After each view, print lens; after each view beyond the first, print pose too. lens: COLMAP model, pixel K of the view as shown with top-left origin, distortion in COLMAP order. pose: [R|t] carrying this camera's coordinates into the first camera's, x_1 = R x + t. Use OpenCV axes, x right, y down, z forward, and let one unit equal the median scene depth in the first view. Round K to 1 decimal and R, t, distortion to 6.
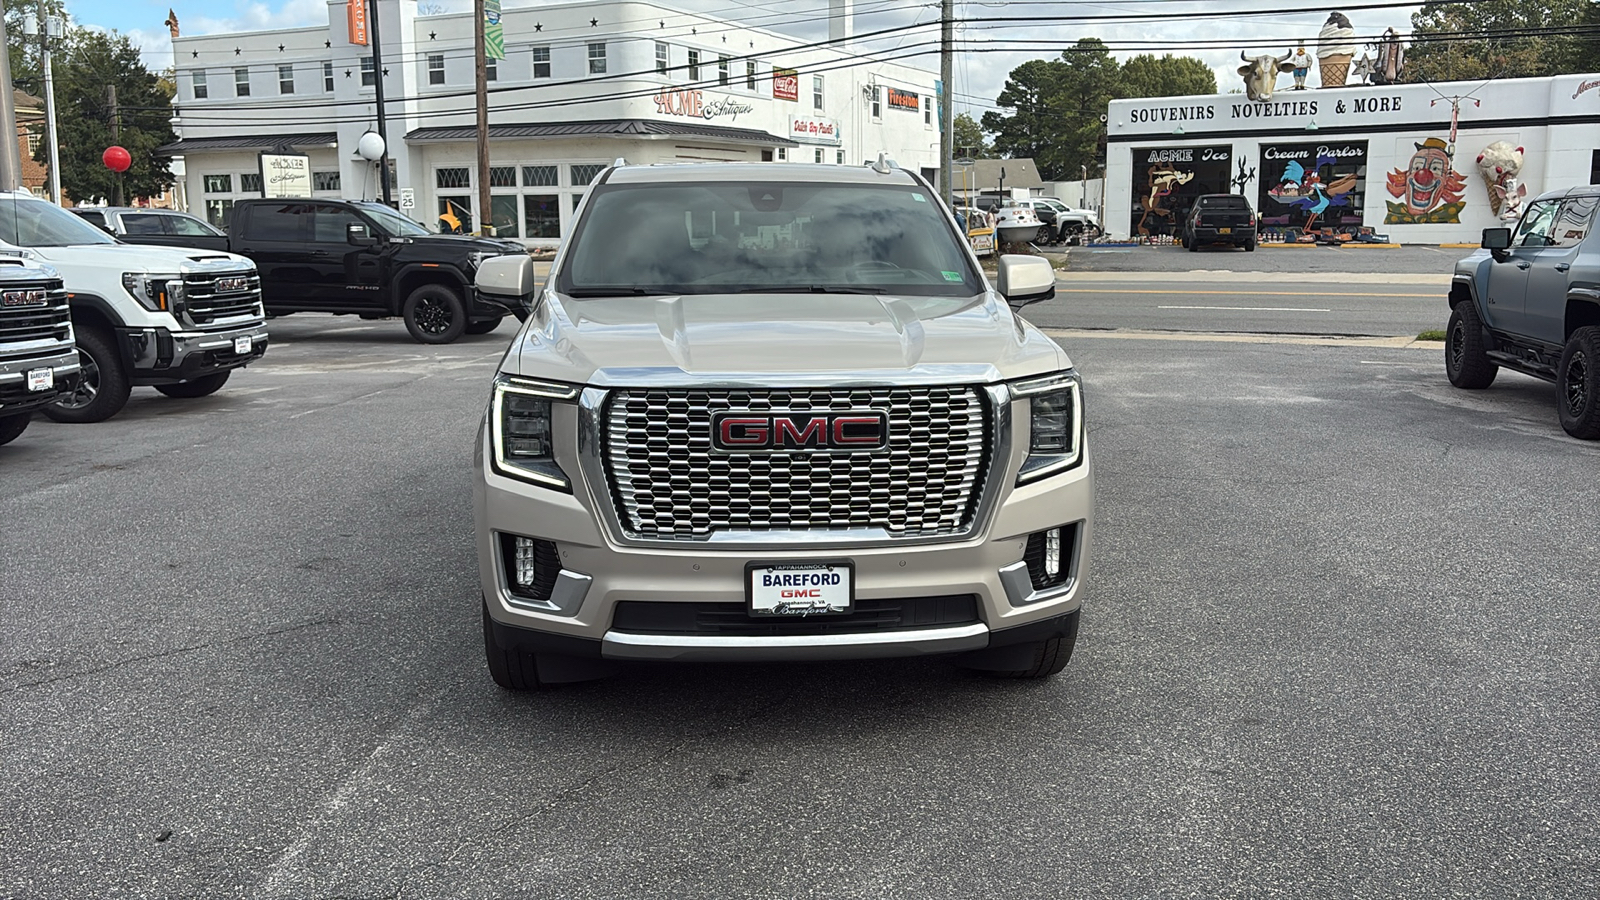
lens RADIAL K [[1406.2, 0, 788.5], [0, 1406.2, 454.9], [0, 0, 1]] dist [0.036158, -0.019502]
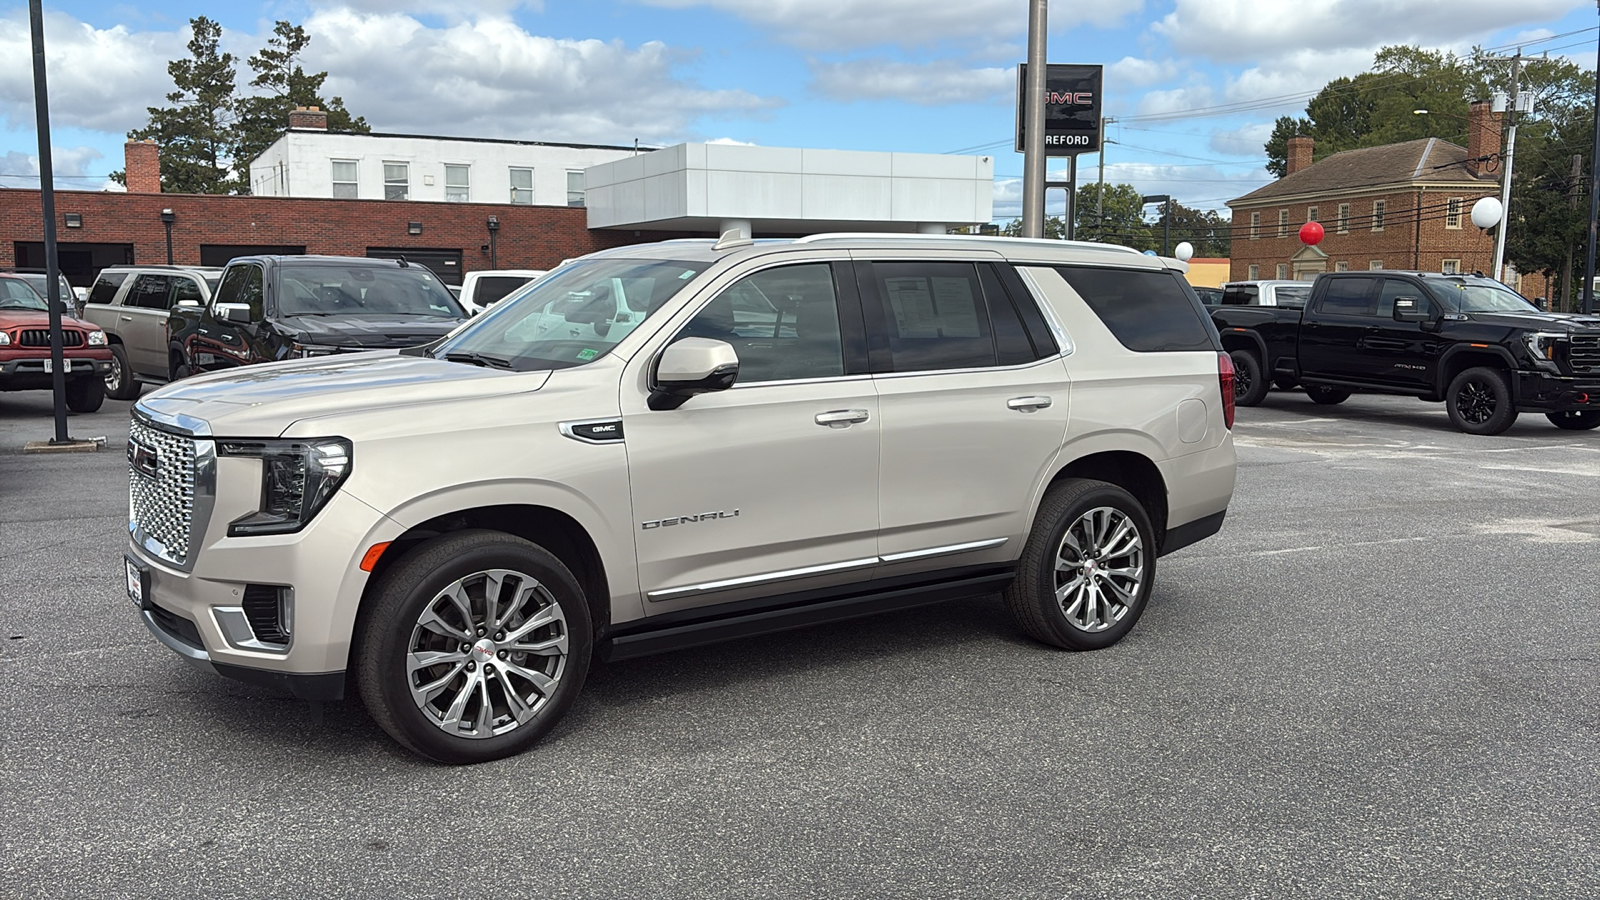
lens RADIAL K [[1401.1, 0, 764.8], [0, 1401.1, 449.4], [0, 0, 1]] dist [0.032014, -0.015388]
pose [[0.490361, 0.108590, -0.864728, 0.128119], [-0.154057, 0.987383, 0.036631, -0.014555], [0.857795, 0.115255, 0.500903, 0.078232]]
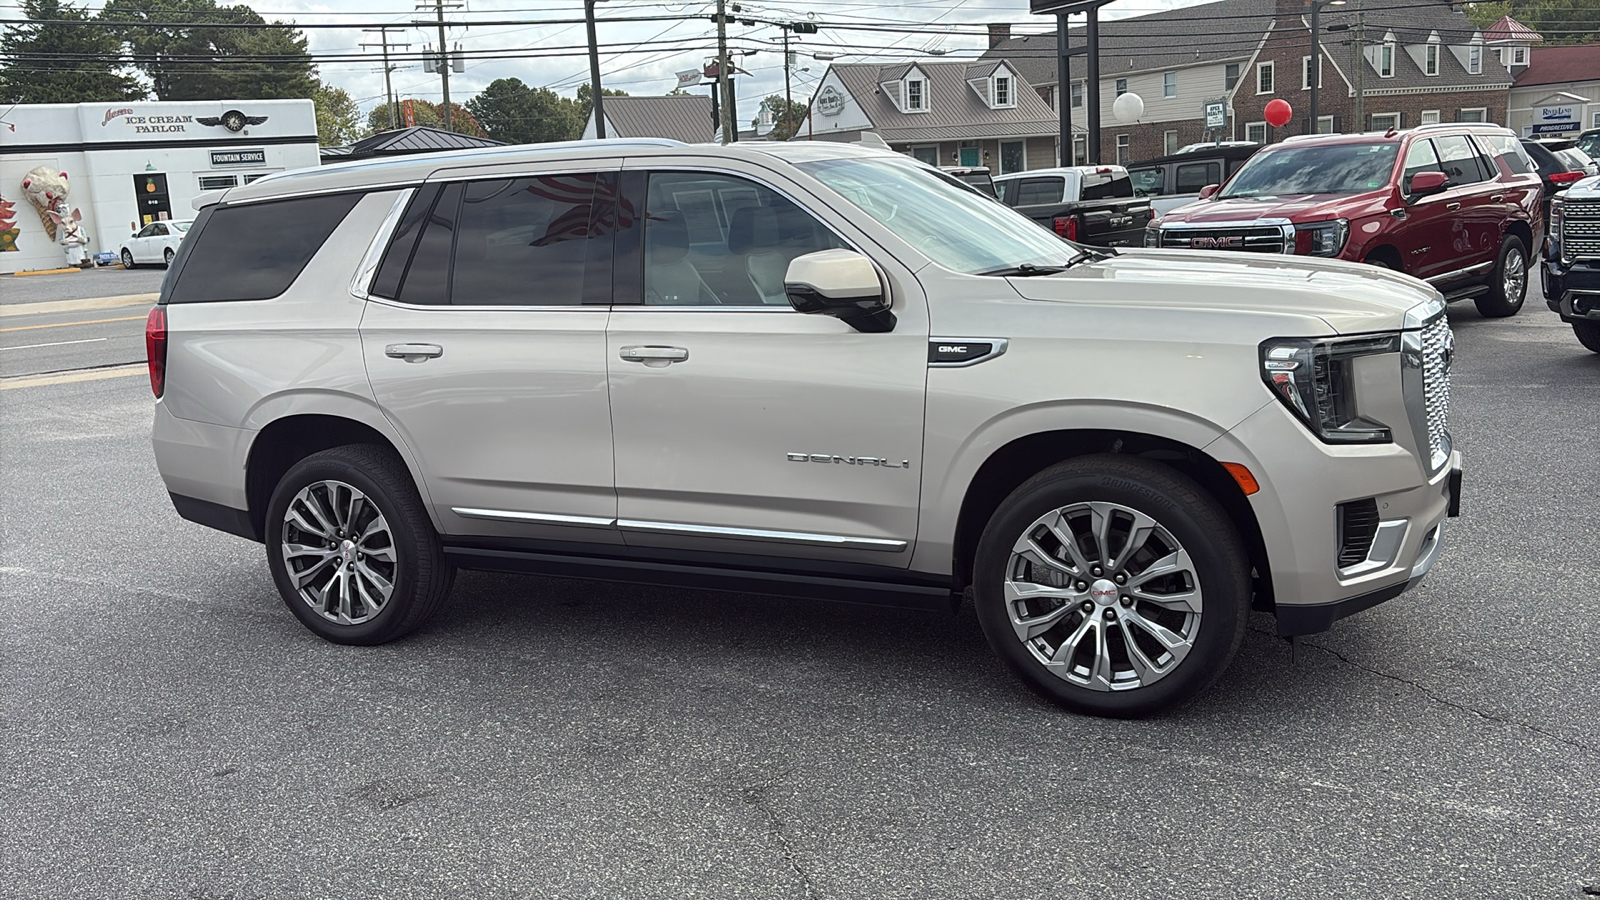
lens RADIAL K [[1401.1, 0, 764.8], [0, 1401.1, 449.4], [0, 0, 1]] dist [0.032014, -0.015388]
pose [[0.492824, -0.180629, 0.851175, -0.116600], [0.202388, 0.975183, 0.089764, -0.014007], [-0.846265, 0.128030, 0.517150, 0.082676]]
